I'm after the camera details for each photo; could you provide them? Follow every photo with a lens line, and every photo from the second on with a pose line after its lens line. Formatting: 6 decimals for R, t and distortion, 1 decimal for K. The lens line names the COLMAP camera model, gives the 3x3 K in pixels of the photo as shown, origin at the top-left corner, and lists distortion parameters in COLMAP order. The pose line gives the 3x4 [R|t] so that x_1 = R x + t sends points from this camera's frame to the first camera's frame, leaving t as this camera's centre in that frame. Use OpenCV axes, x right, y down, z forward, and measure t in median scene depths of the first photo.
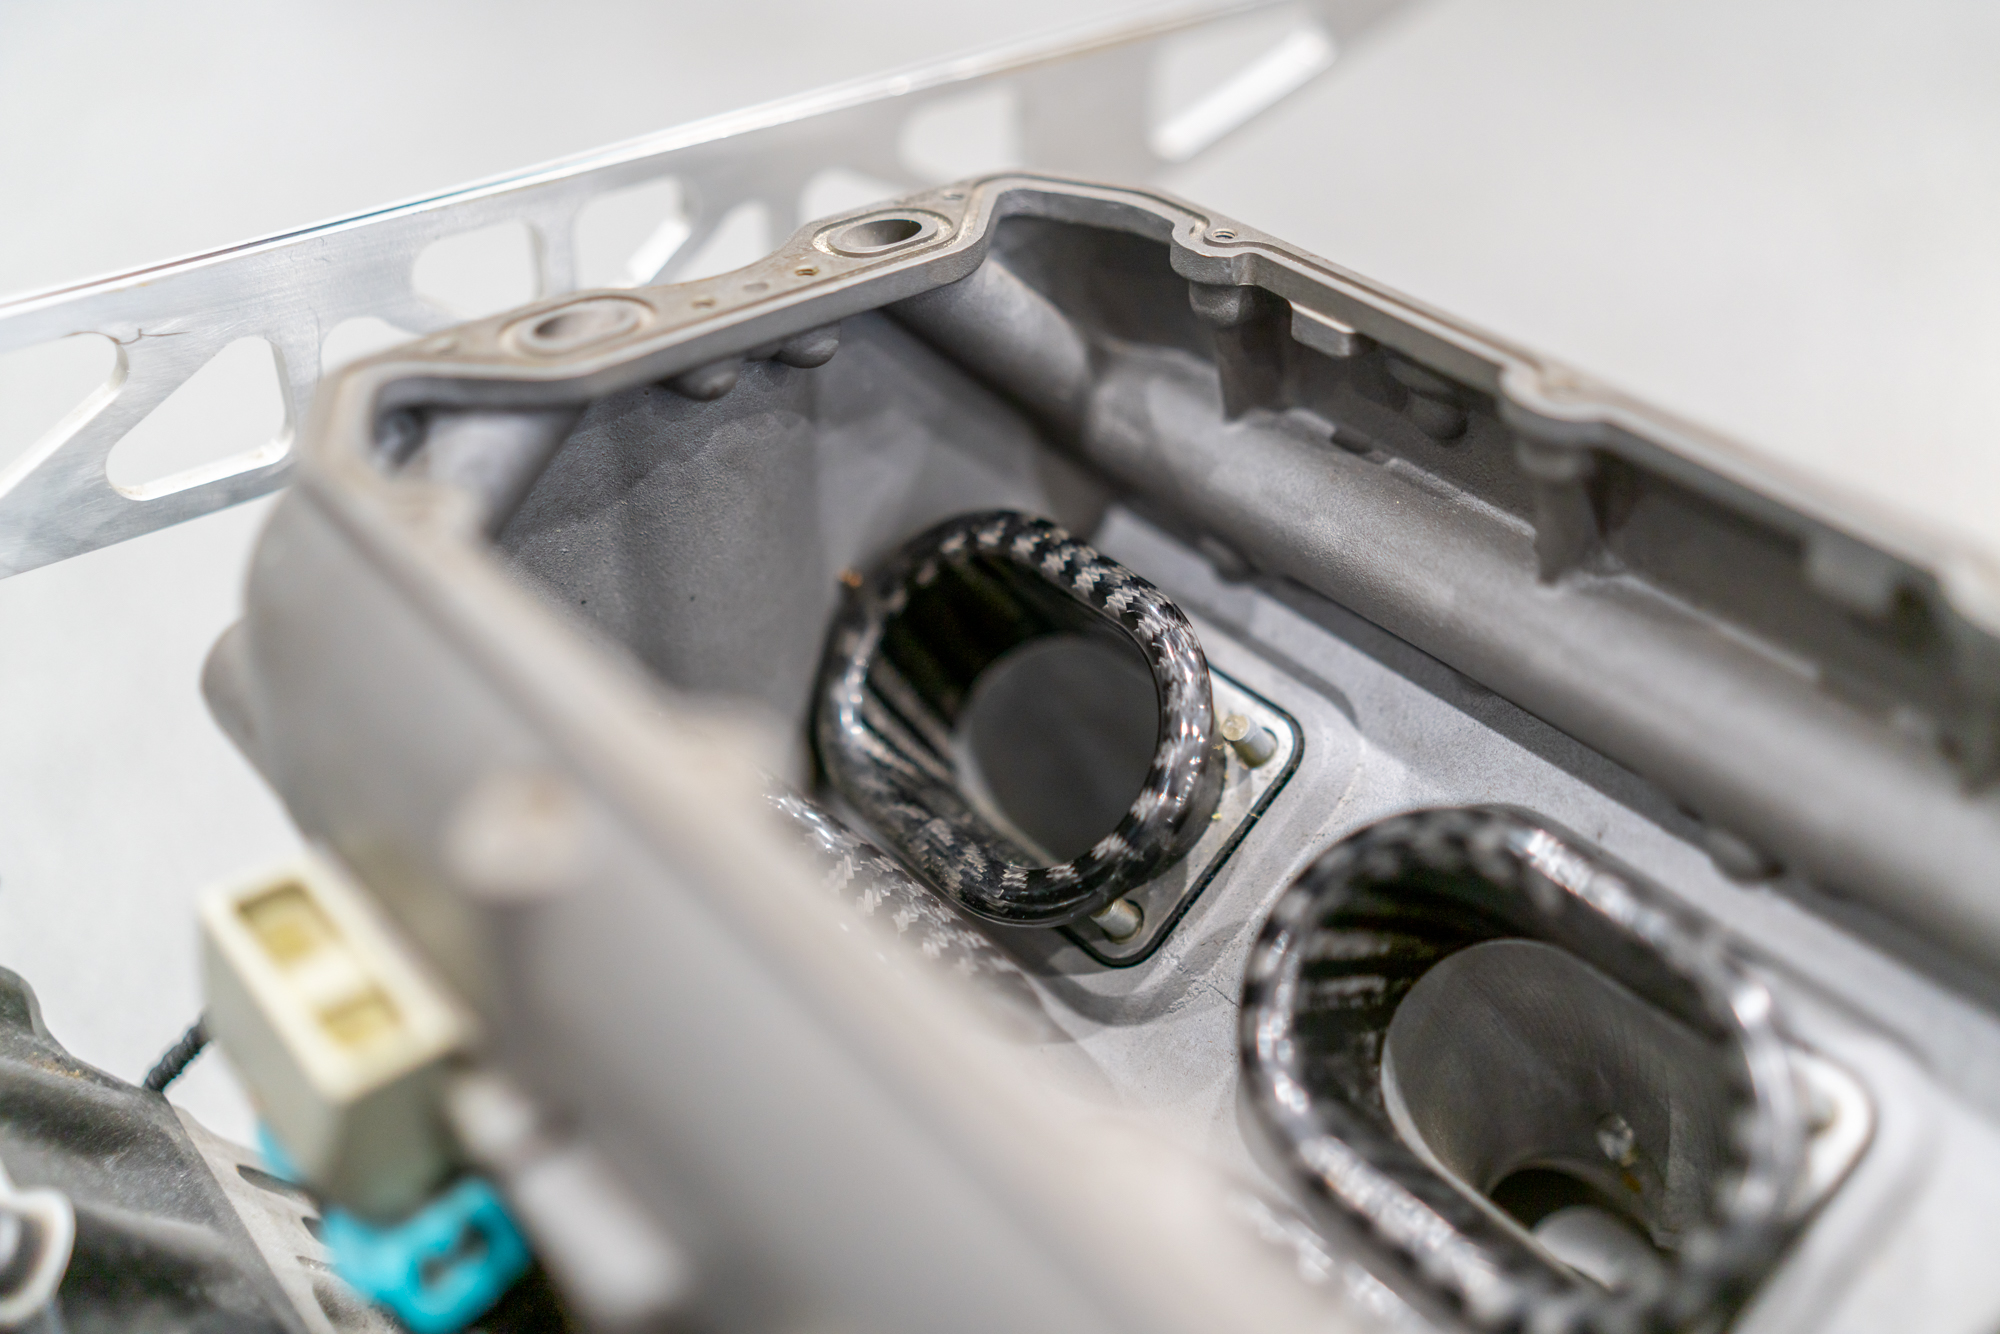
lens RADIAL K [[1971.4, 0, 1005.1], [0, 1971.4, 639.3], [0, 0, 1]] dist [-0.139972, 0.187872]
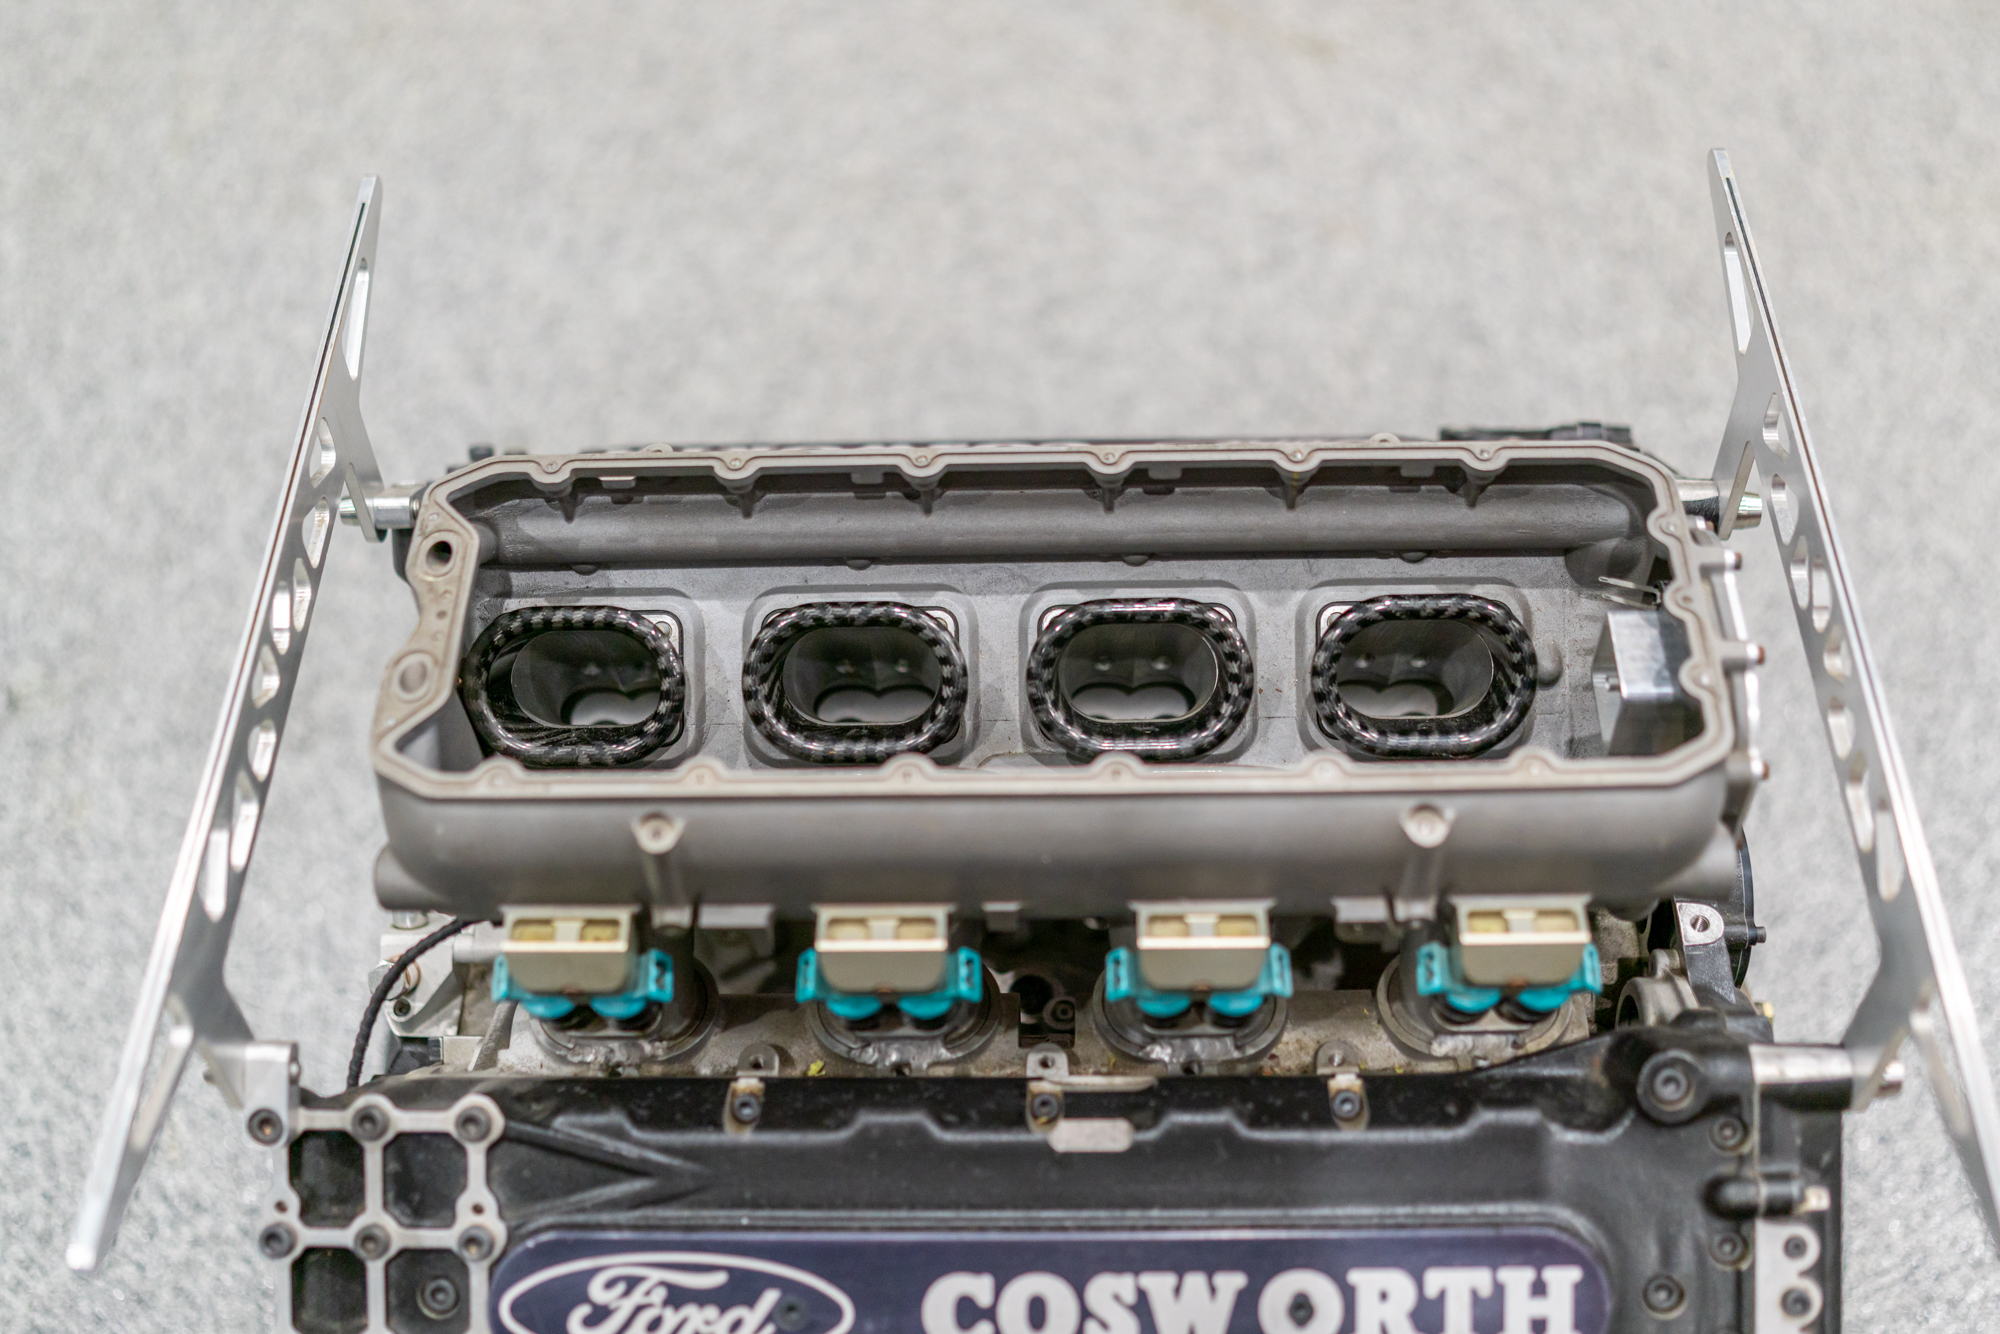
lens RADIAL K [[1971.4, 0, 1005.1], [0, 1971.4, 639.3], [0, 0, 1]] dist [-0.139972, 0.187872]
pose [[0.643132, -0.613457, 0.458315, -0.719515], [0.462711, 0.788215, 0.405729, -0.732180], [-0.610147, -0.048870, 0.790779, -1.136576]]
